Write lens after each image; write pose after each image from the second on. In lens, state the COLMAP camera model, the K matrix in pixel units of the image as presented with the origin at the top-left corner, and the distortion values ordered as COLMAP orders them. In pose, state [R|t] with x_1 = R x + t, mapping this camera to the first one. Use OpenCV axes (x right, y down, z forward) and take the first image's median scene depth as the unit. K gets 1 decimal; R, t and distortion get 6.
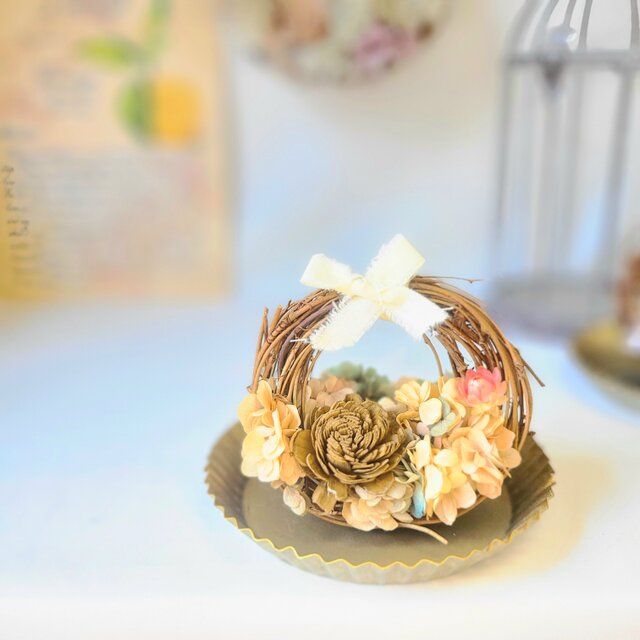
lens RADIAL K [[717.5, 0, 329.4], [0, 717.5, 318.1], [0, 0, 1]] dist [-0.018746, -0.029748]
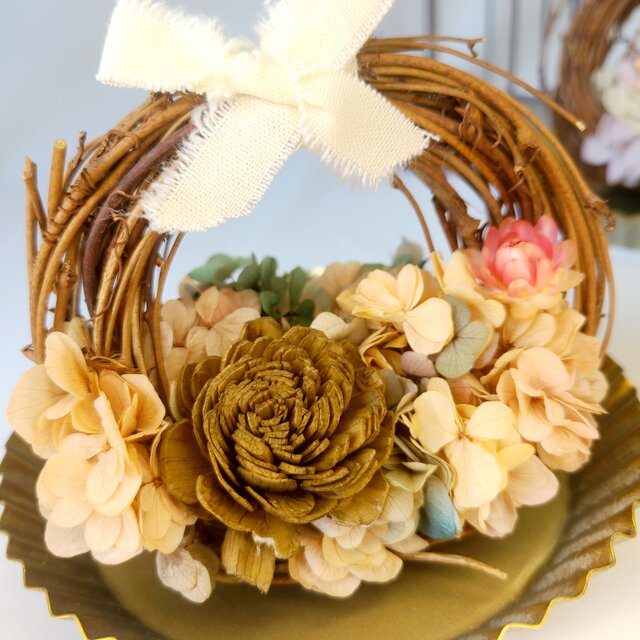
lens RADIAL K [[717.5, 0, 329.4], [0, 717.5, 318.1], [0, 0, 1]] dist [-0.018746, -0.029748]
pose [[0.954061, -0.189138, 0.232367, -0.035562], [0.145892, 0.970671, 0.191084, 0.022382], [-0.261693, -0.148405, 0.953673, 0.568020]]
